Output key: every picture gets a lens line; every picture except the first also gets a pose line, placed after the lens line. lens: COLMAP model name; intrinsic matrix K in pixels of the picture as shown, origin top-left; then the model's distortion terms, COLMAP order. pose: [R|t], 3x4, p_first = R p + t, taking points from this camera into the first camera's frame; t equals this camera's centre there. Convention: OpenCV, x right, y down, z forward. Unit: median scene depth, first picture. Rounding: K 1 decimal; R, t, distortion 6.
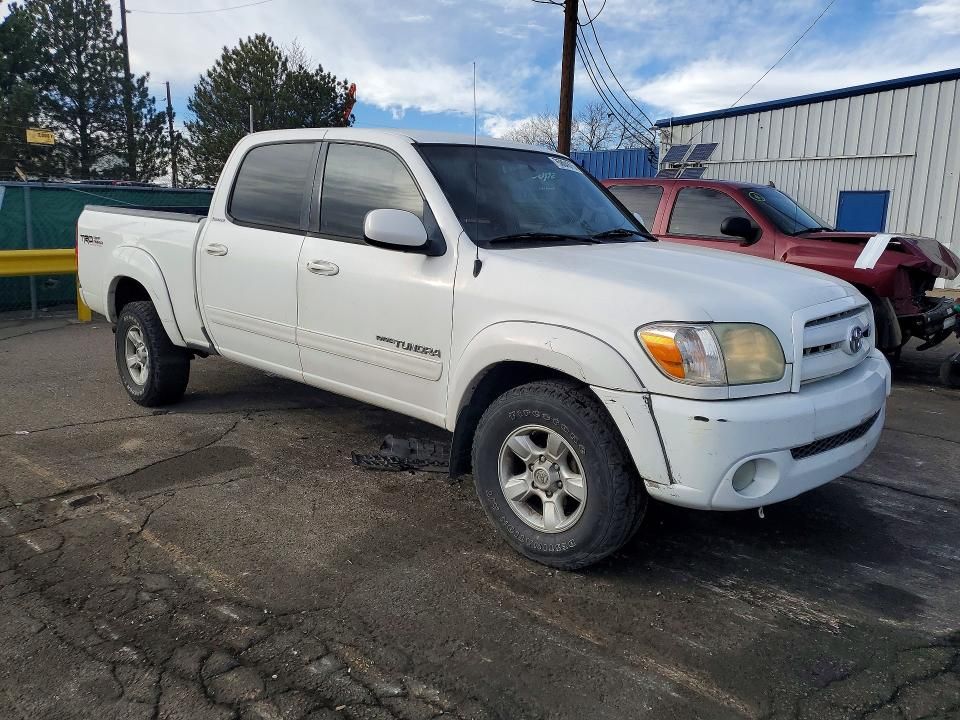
lens RADIAL K [[818.6, 0, 477.8], [0, 818.6, 356.5], [0, 0, 1]] dist [-0.016879, -0.024181]
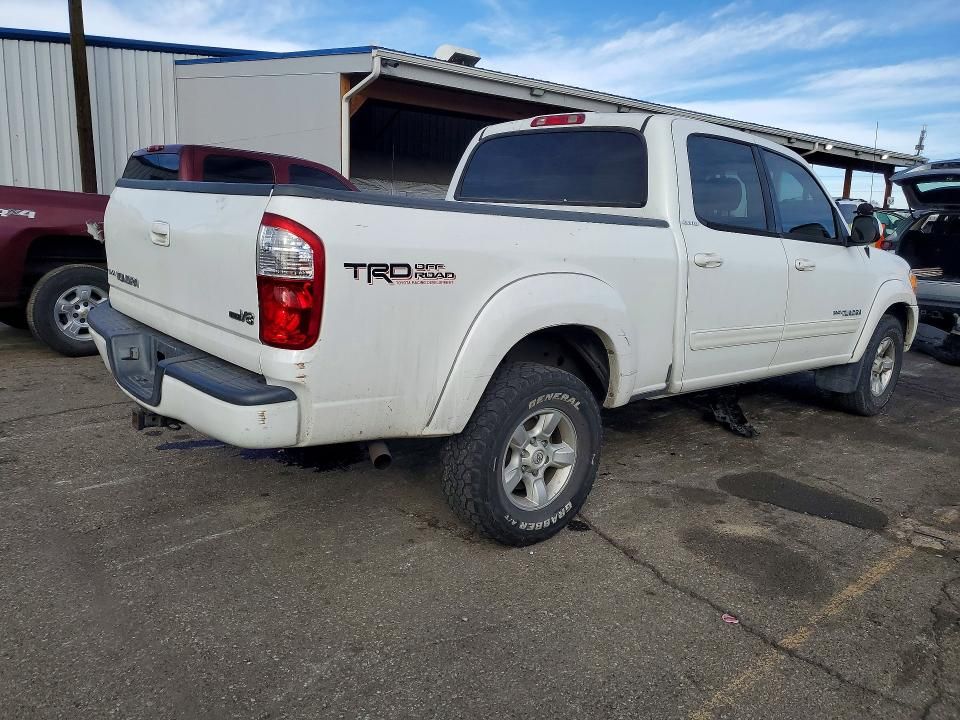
lens RADIAL K [[764.7, 0, 482.7], [0, 764.7, 359.6], [0, 0, 1]] dist [-0.033388, -0.011109]
pose [[0.078747, -0.207280, 0.975107, -1.135590], [0.140346, 0.970708, 0.195011, -0.221200], [-0.986966, 0.121496, 0.105531, 1.190397]]
